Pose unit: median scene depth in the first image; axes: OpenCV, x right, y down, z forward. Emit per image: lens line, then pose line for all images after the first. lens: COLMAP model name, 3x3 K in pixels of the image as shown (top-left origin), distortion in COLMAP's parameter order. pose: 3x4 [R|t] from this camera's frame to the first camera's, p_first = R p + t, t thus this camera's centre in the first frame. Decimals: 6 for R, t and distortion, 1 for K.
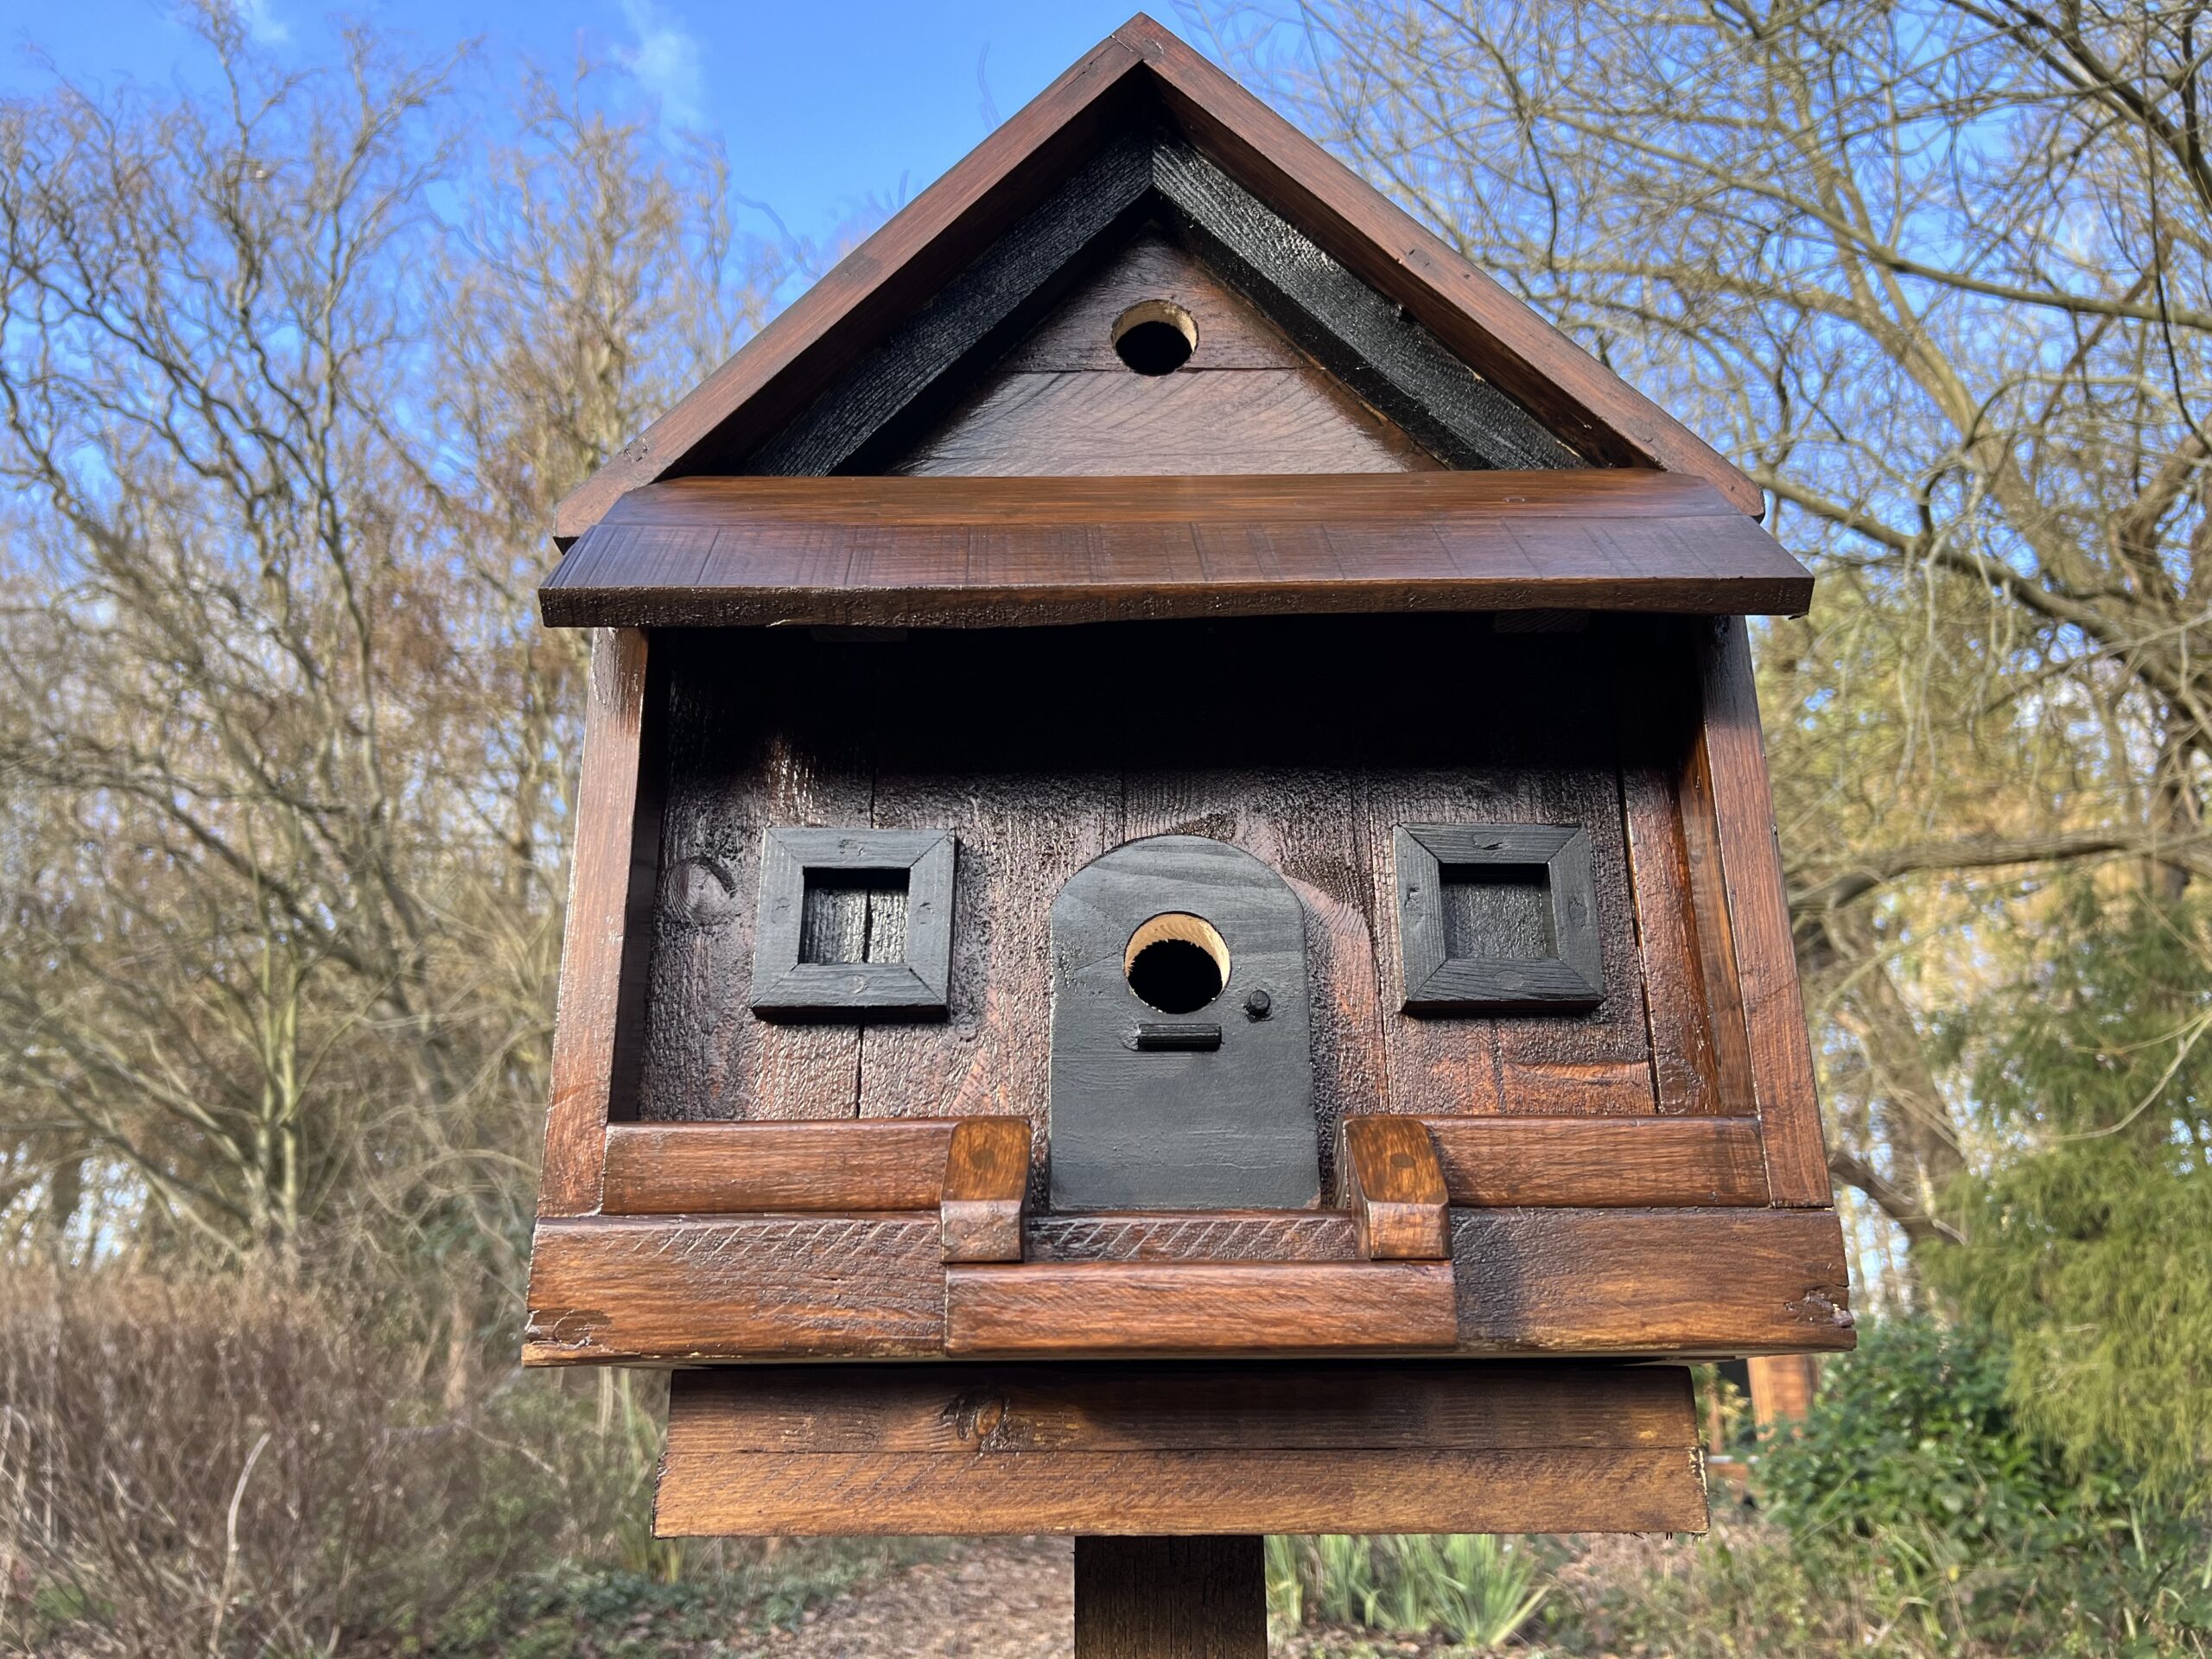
lens RADIAL K [[1671.5, 0, 1119.7], [0, 1671.5, 821.4], [0, 0, 1]] dist [0.036120, -0.001688]
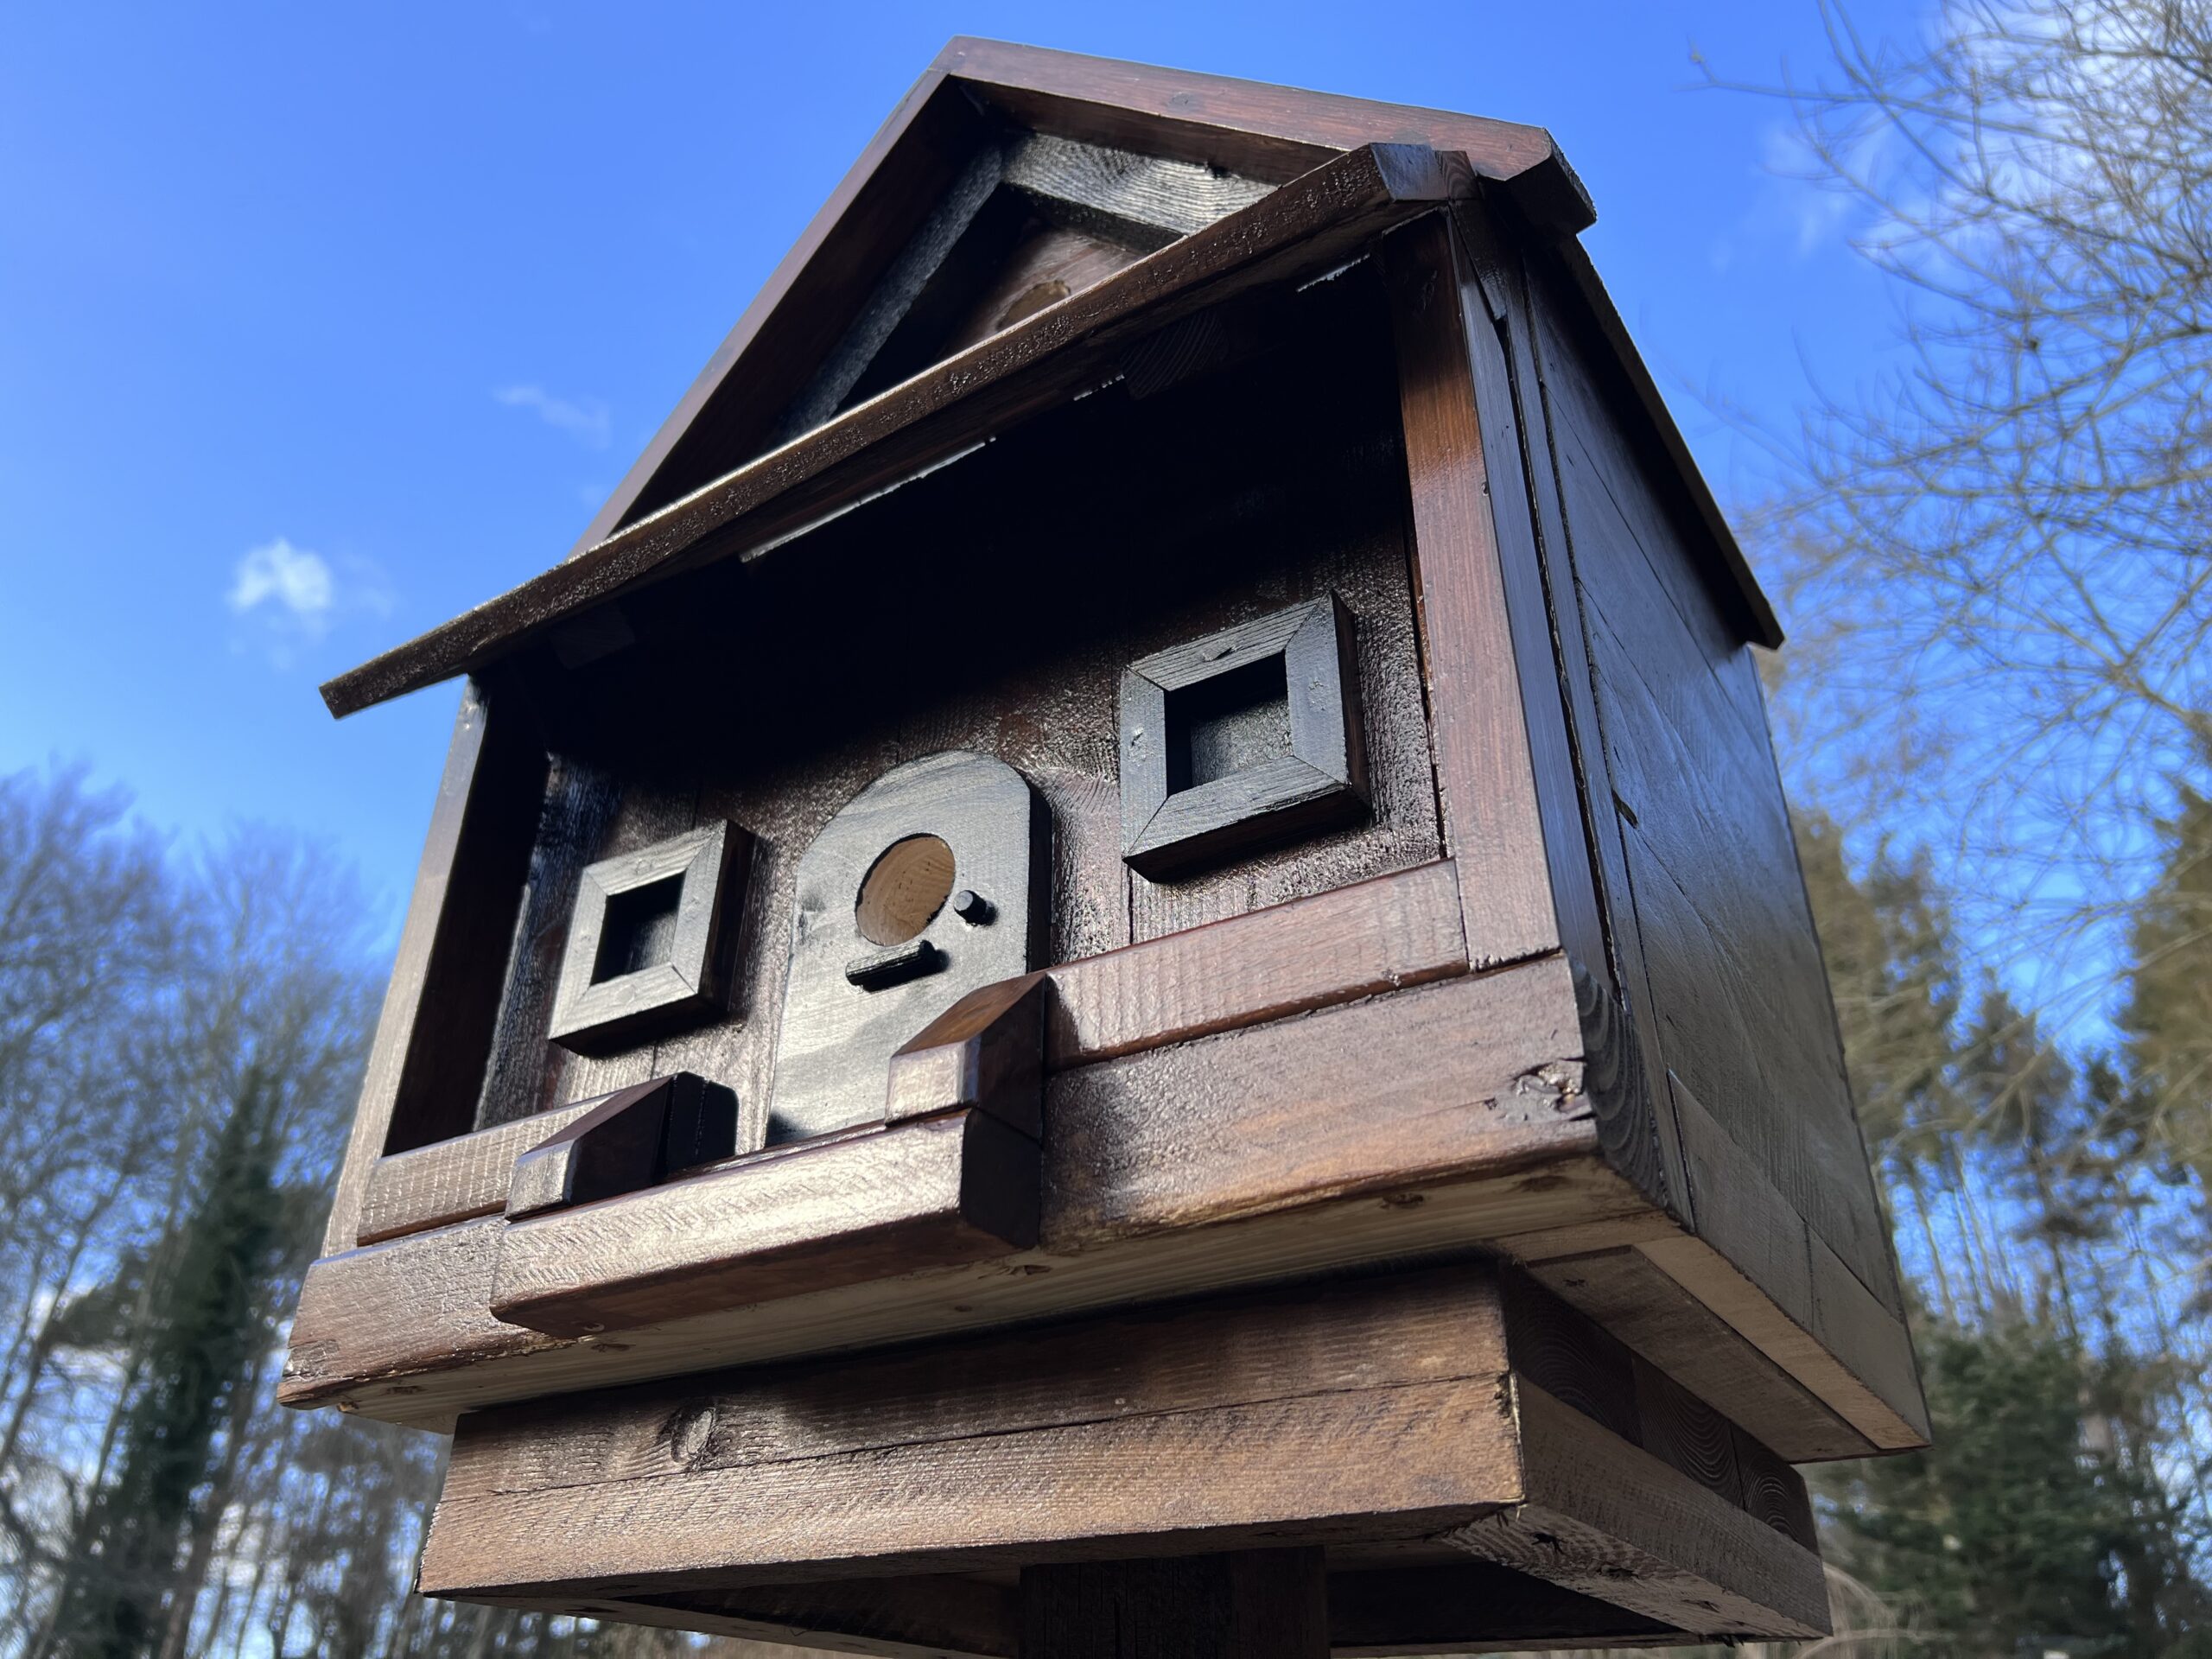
lens RADIAL K [[1678.3, 0, 1107.5], [0, 1678.3, 819.7], [0, 0, 1]] dist [0.031710, -0.043467]
pose [[0.837777, -0.270958, -0.474038, 0.581507], [0.167722, 0.953913, -0.248834, 0.304372], [0.519614, 0.128961, 0.844612, 0.342508]]
